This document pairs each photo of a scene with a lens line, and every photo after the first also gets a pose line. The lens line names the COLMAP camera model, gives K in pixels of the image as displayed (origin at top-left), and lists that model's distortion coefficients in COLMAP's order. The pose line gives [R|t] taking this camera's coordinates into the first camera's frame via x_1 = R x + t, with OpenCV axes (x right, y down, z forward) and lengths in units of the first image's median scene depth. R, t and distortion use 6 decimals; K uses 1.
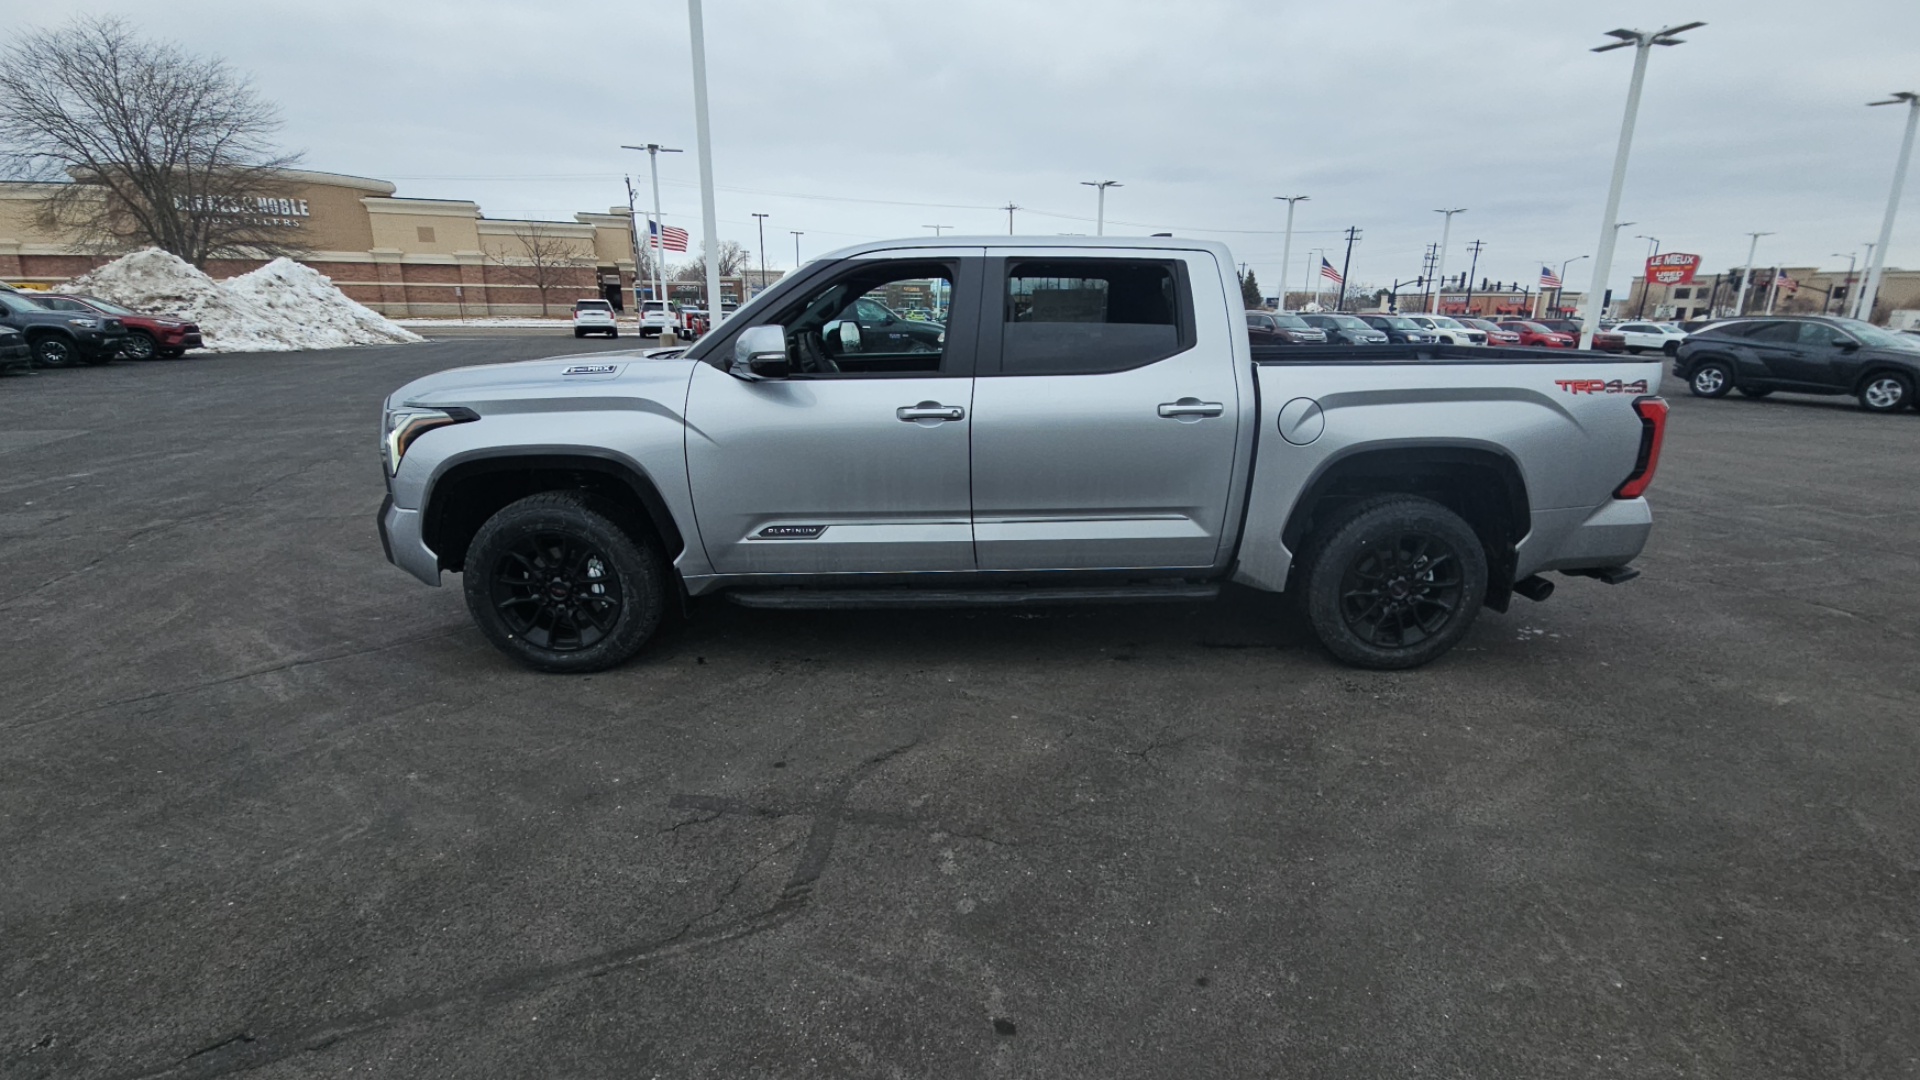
lens RADIAL K [[853.6, 0, 978.7], [0, 853.6, 540.1], [0, 0, 1]] dist [0.005641, -0.004052]
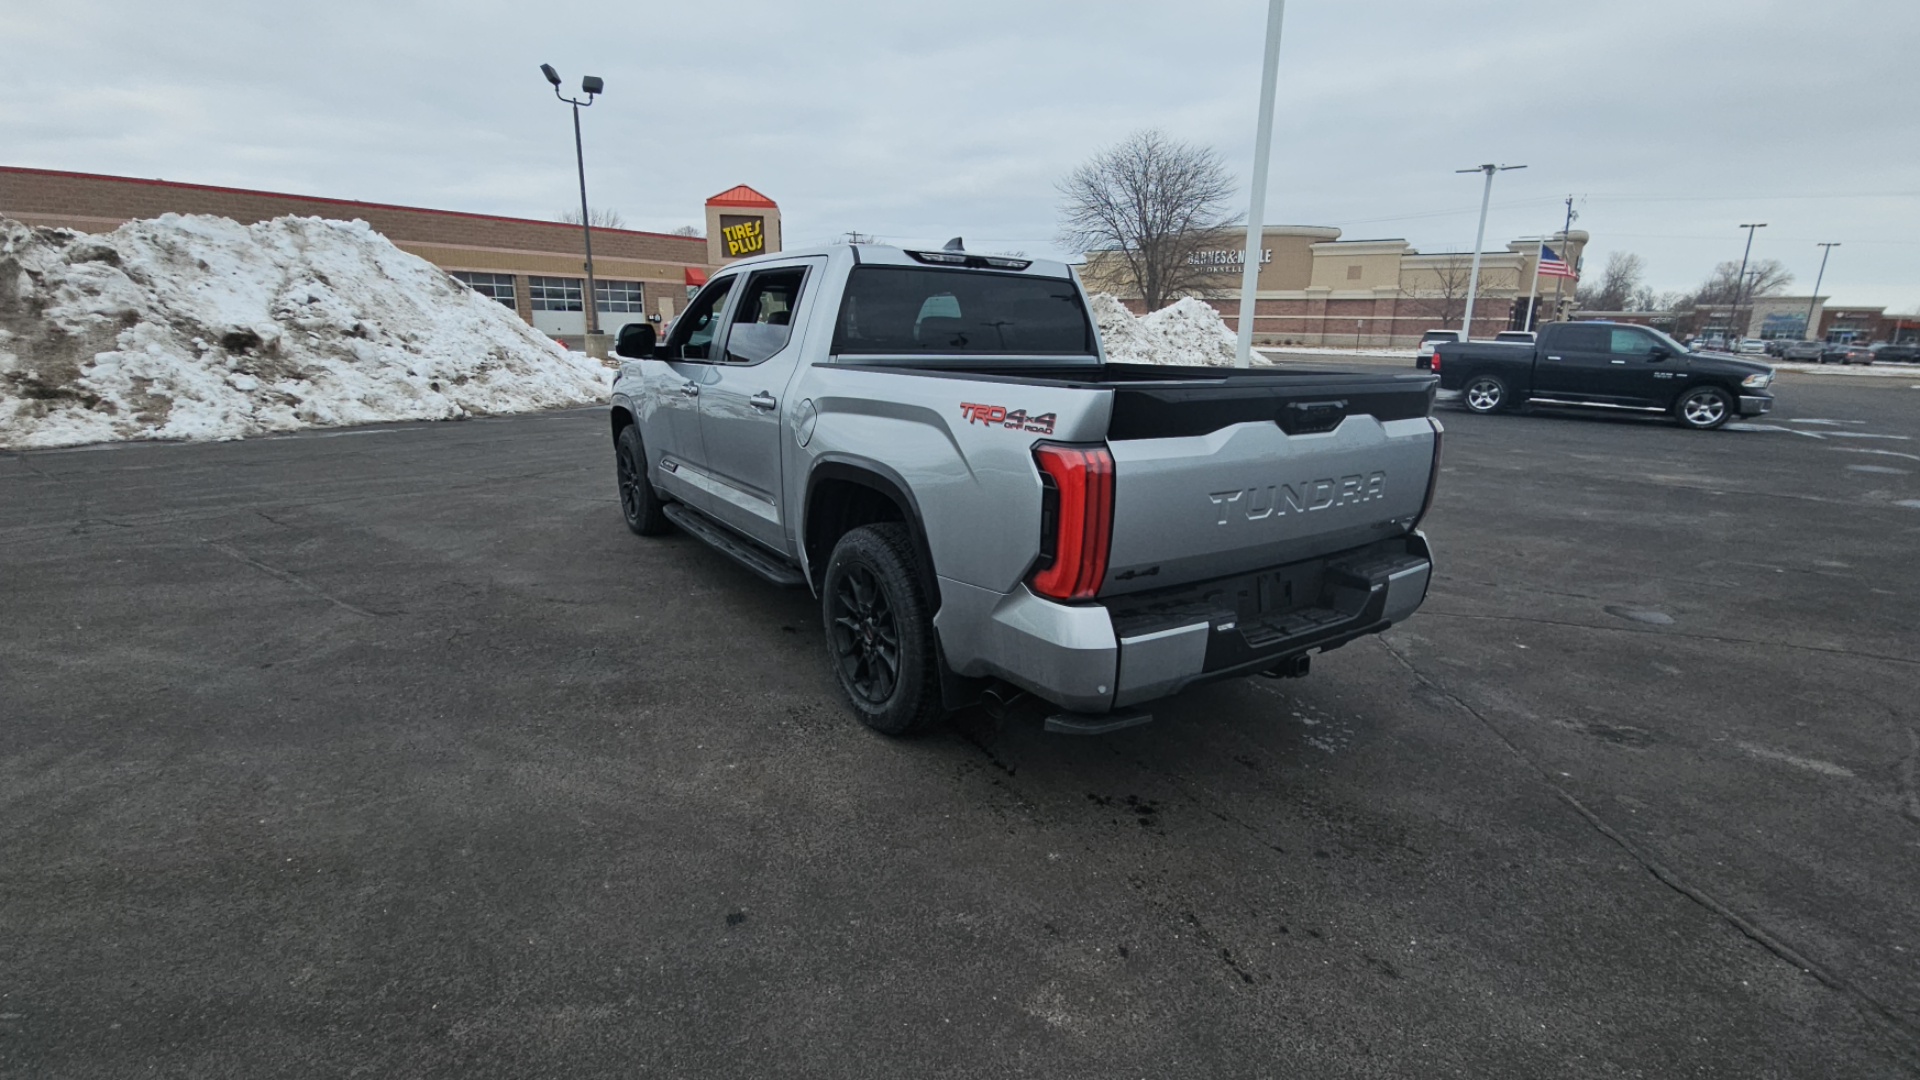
lens RADIAL K [[853.6, 0, 980.3], [0, 853.6, 534.8], [0, 0, 1]] dist [0.005641, -0.004052]
pose [[0.540225, 0.200638, -0.817252, 1.203623], [-0.234991, 0.968496, 0.082434, -0.130935], [0.808045, 0.147514, 0.570353, 0.568175]]
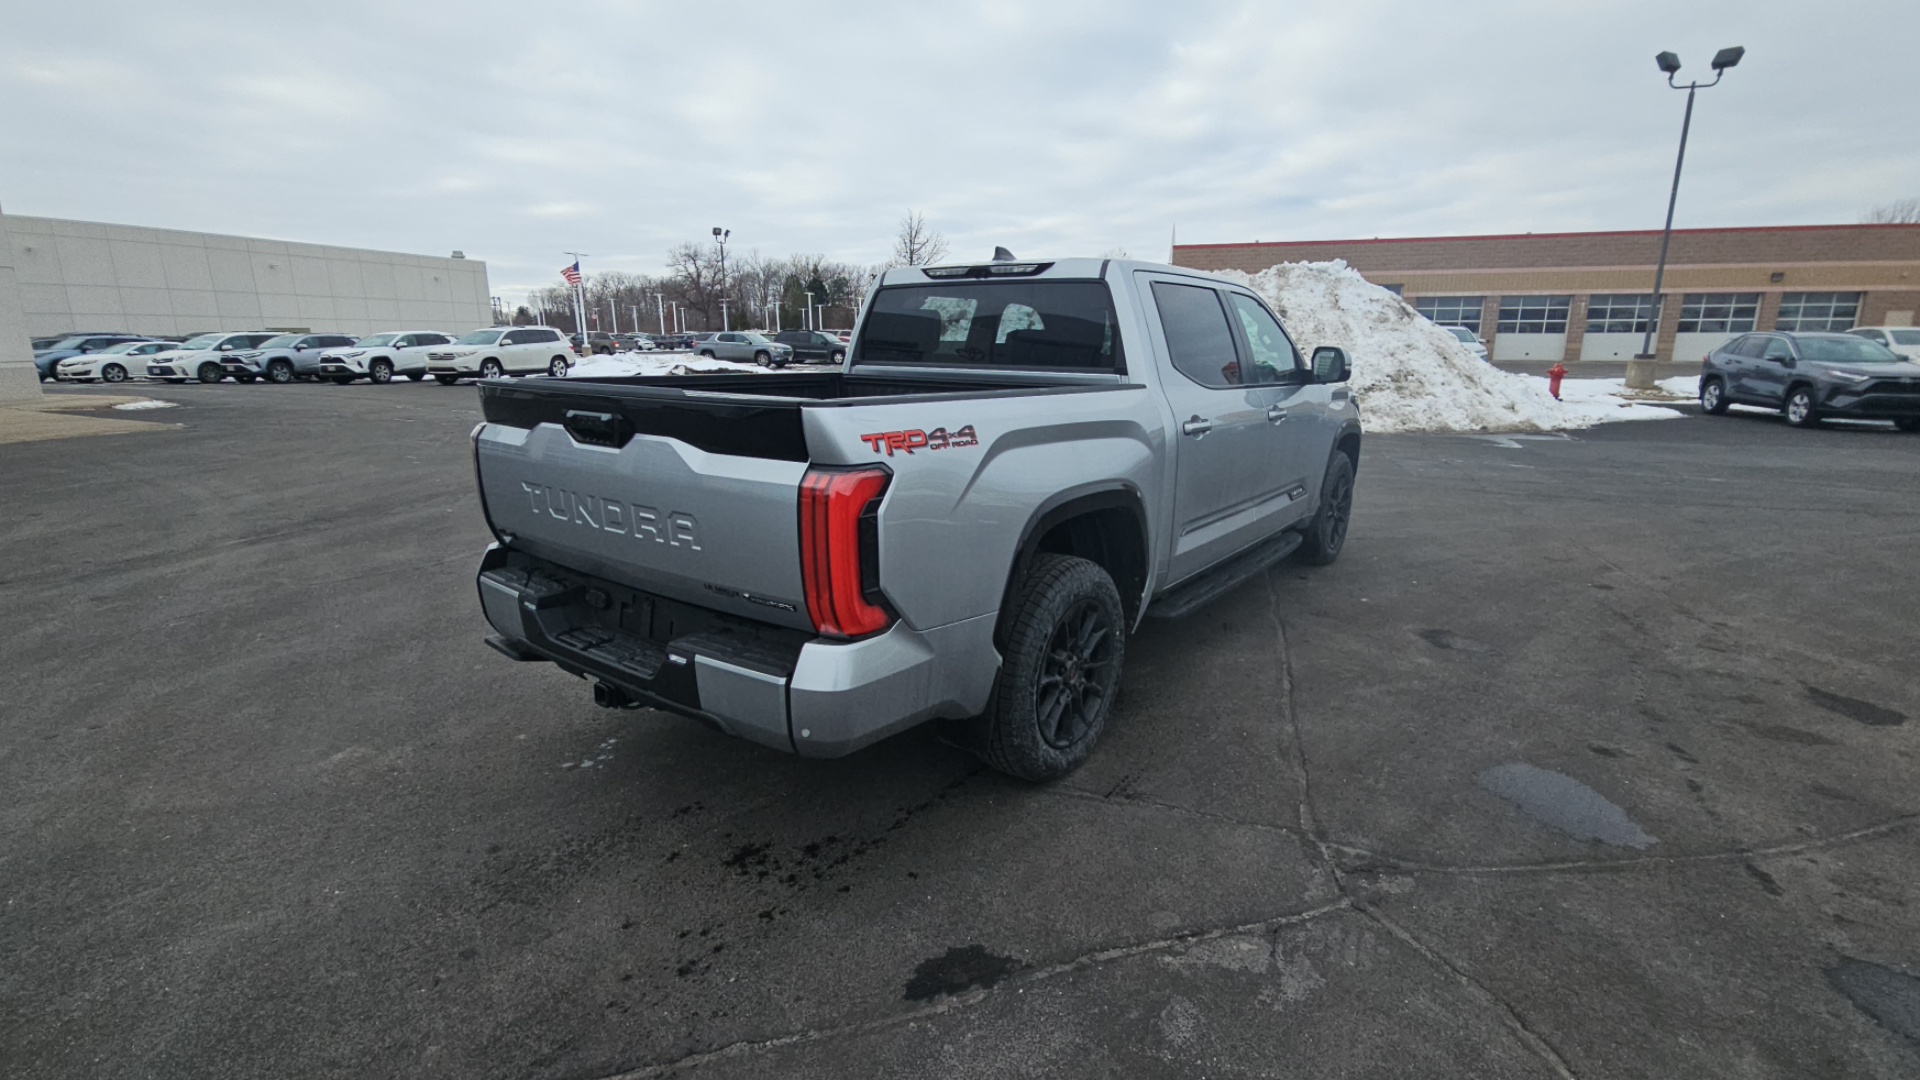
lens RADIAL K [[853.6, 0, 980.9], [0, 853.6, 537.2], [0, 0, 1]] dist [0.005641, -0.004052]
pose [[-0.611640, 0.167928, -0.773108, 1.099207], [-0.215290, 0.905004, 0.366903, -0.452026], [0.761279, 0.390855, -0.517384, 1.745704]]
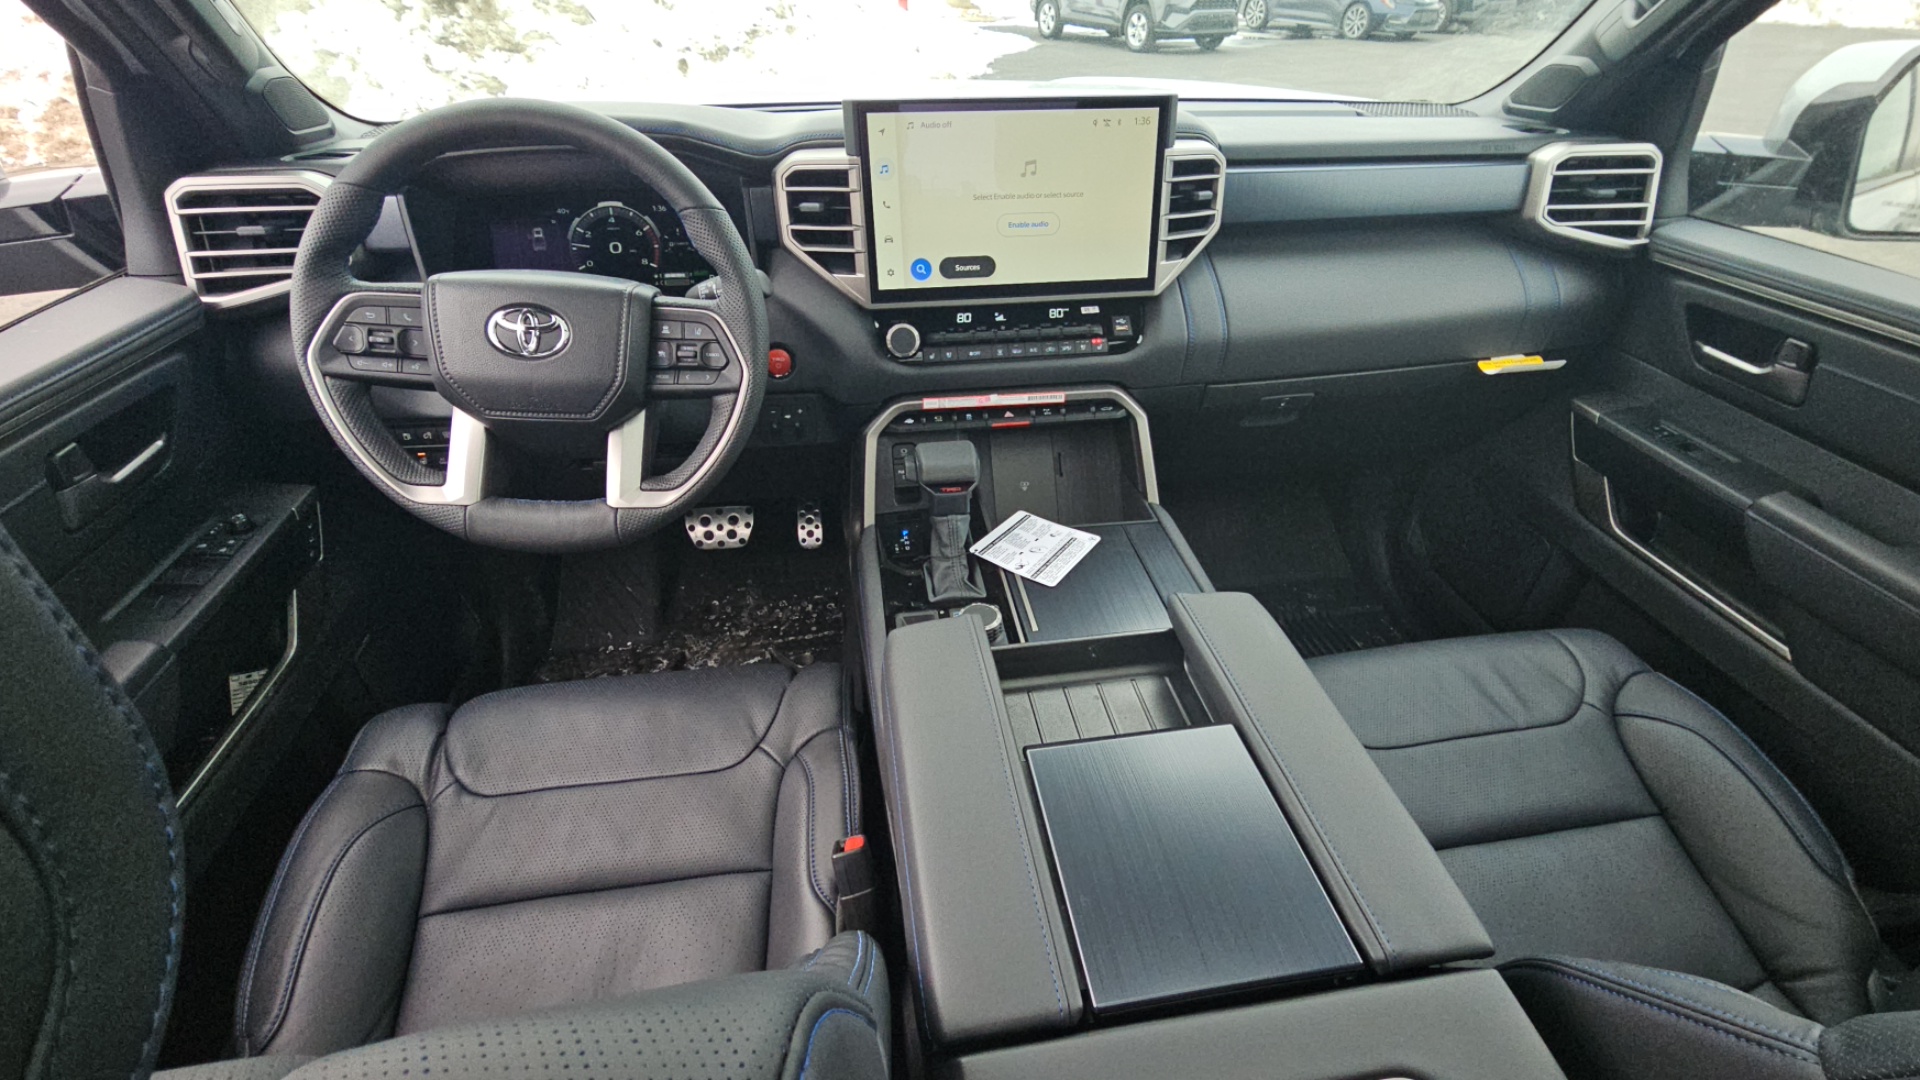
lens RADIAL K [[853.6, 0, 979.7], [0, 853.6, 546.4], [0, 0, 1]] dist [0.005641, -0.004052]
pose [[0.120994, 0.562712, -0.817750, 0.022179], [-0.261879, 0.812713, 0.520497, -0.280408], [0.957486, 0.151175, 0.245696, 1.040287]]
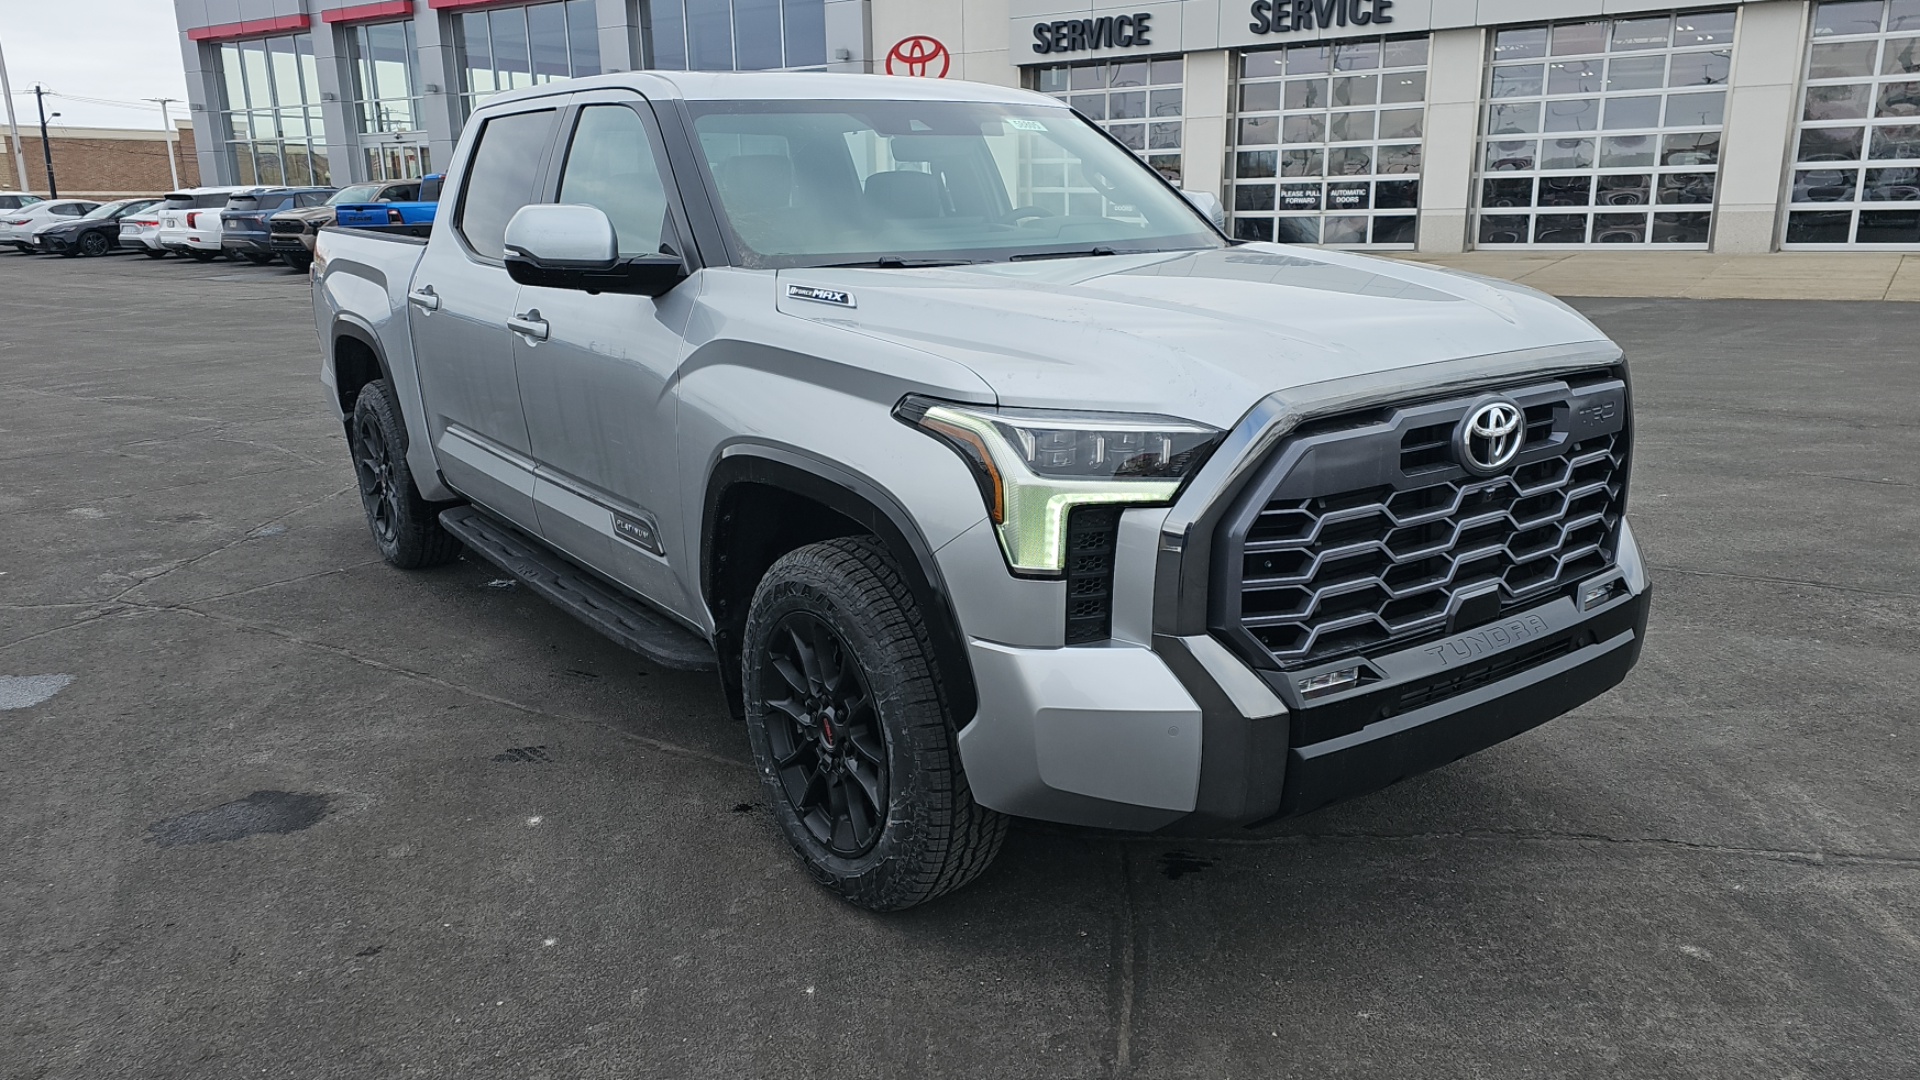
lens RADIAL K [[1372.8, 0, 961.8], [0, 1372.8, 537.7], [0, 0, 1]] dist [0.081552, -0.075737]
pose [[-0.559586, -0.201461, 0.803913, -1.115906], [0.226969, 0.895669, 0.382443, -0.445422], [-0.797087, 0.396473, -0.455478, 1.664940]]
